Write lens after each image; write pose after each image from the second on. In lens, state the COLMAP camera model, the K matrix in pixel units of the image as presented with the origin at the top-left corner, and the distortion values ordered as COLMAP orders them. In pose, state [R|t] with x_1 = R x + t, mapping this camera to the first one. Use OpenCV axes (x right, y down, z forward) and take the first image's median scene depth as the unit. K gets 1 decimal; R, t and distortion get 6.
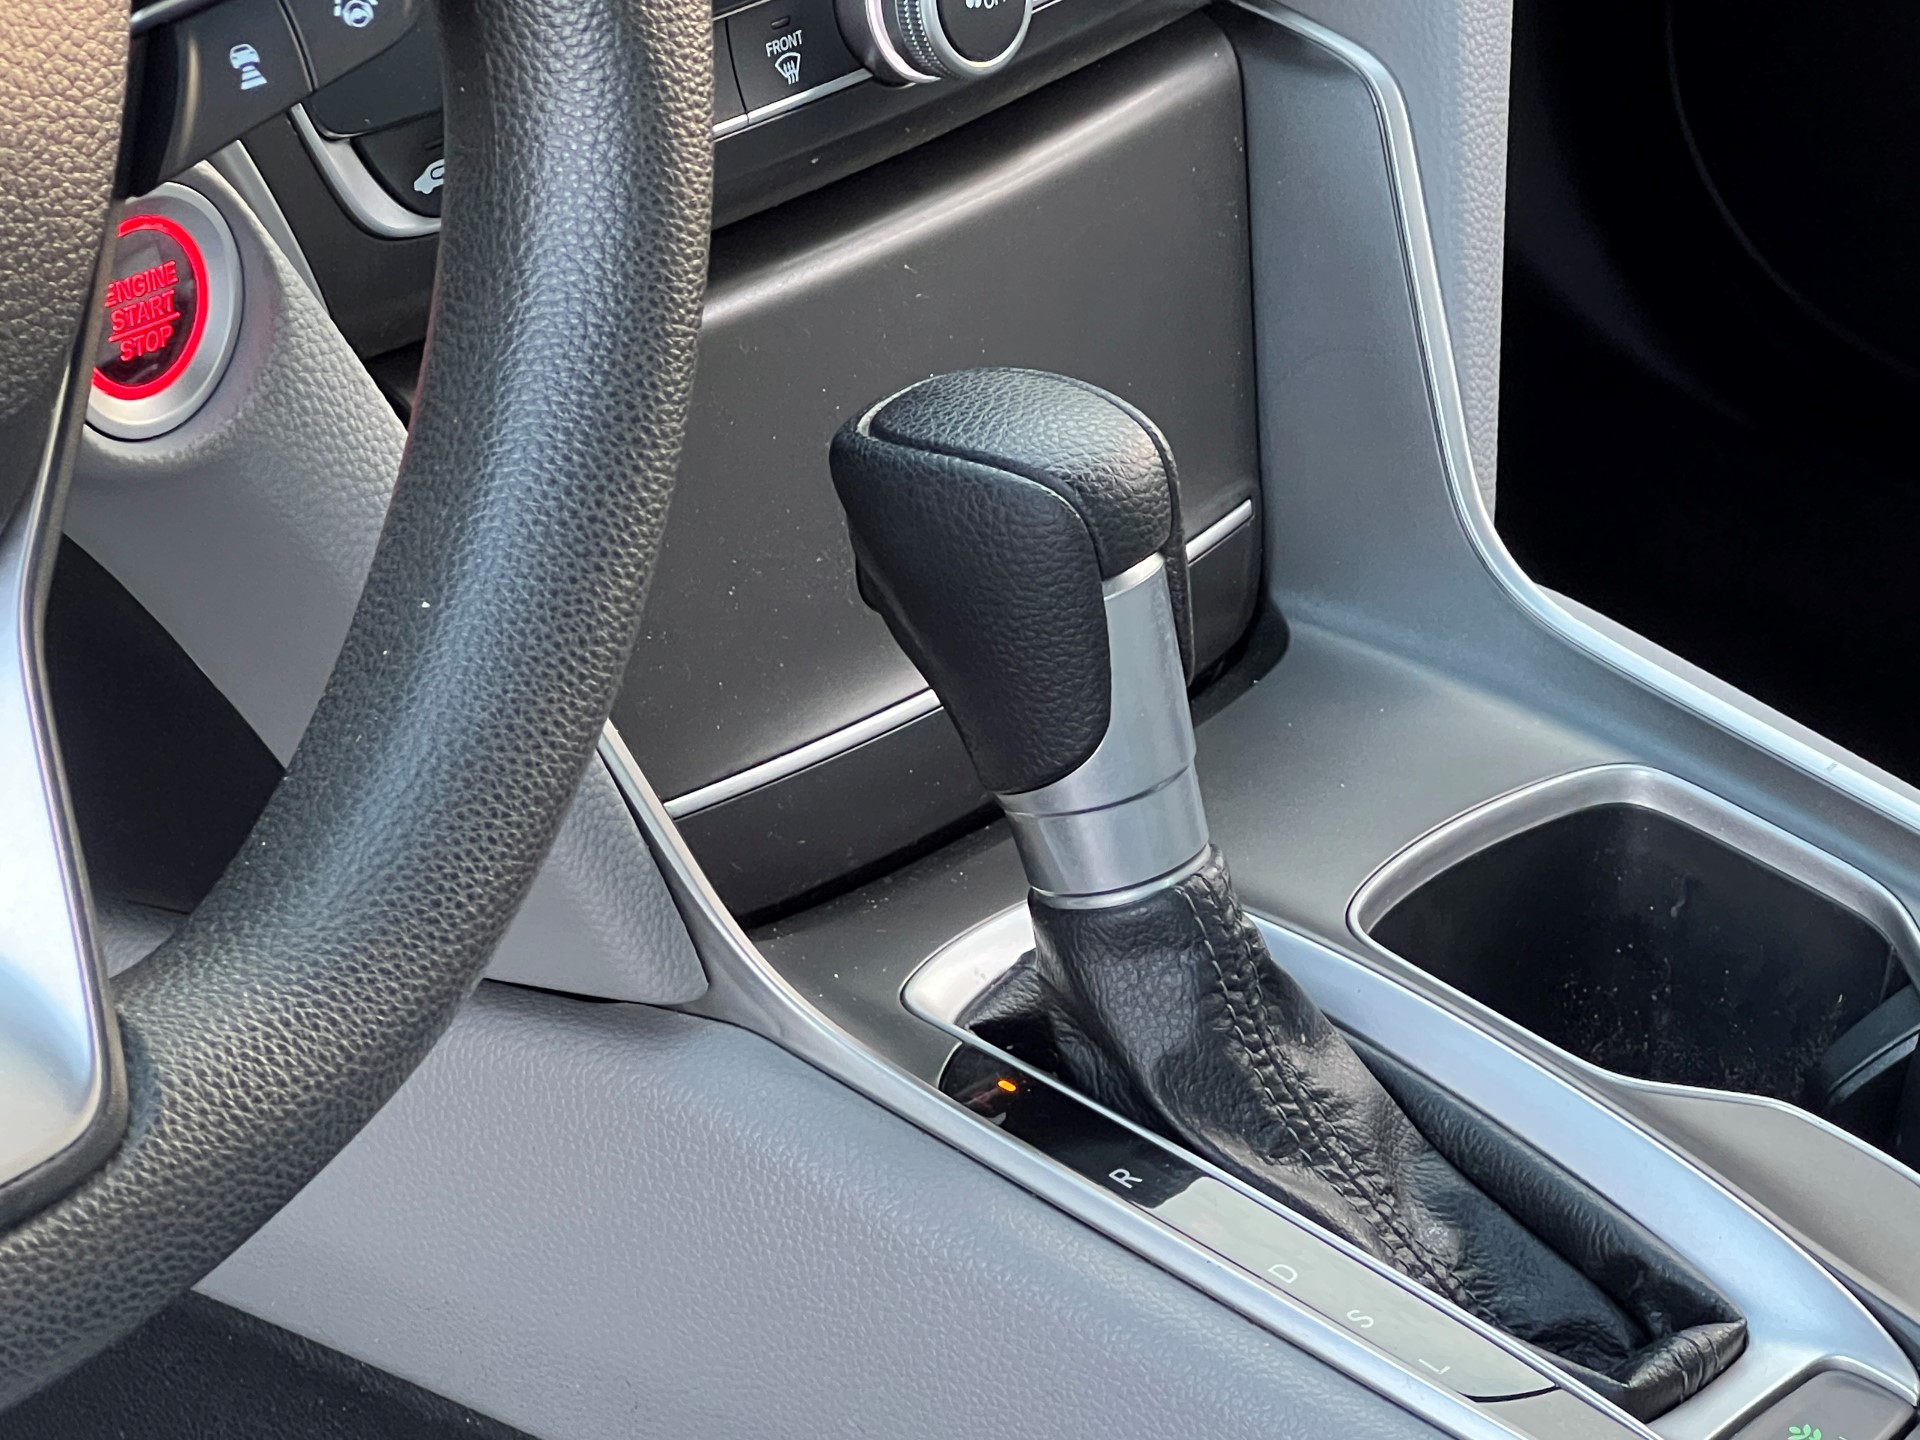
lens RADIAL K [[6618.6, 0, 960.0], [0, 6618.6, 720.0], [0, 0, 1]] dist [-0.034539, -0.499553]
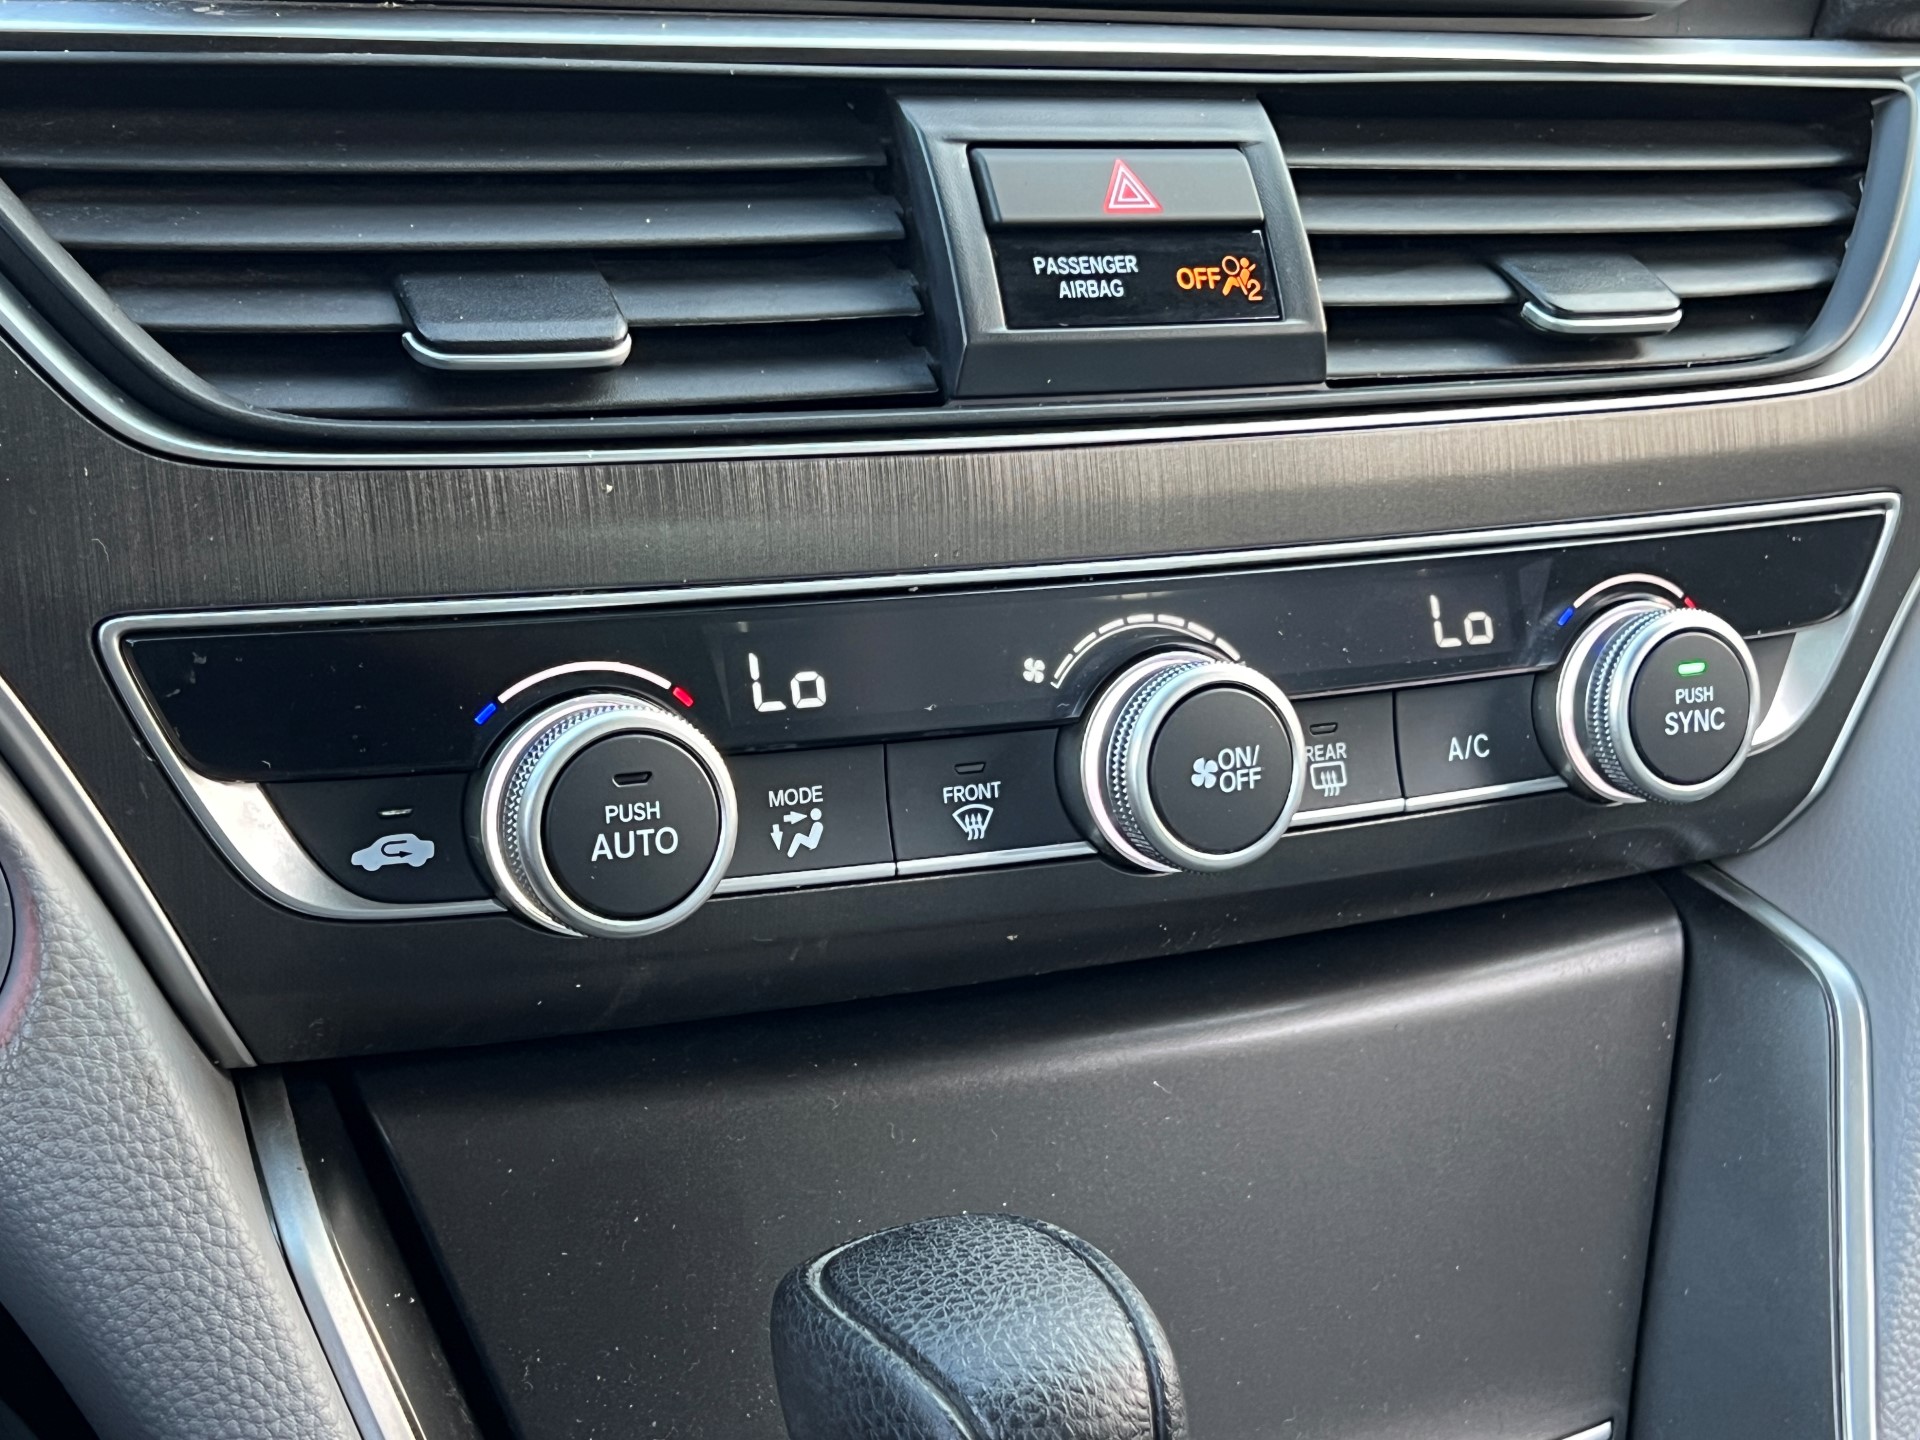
lens RADIAL K [[2685.9, 0, 920.7], [0, 2685.9, 727.4], [0, 0, 1]] dist [0.138688, -0.473226]
pose [[0.900130, 0.128637, -0.416195, 0.111553], [-0.202669, 0.969373, -0.138711, -0.060676], [0.385605, 0.209207, 0.898633, 0.682084]]
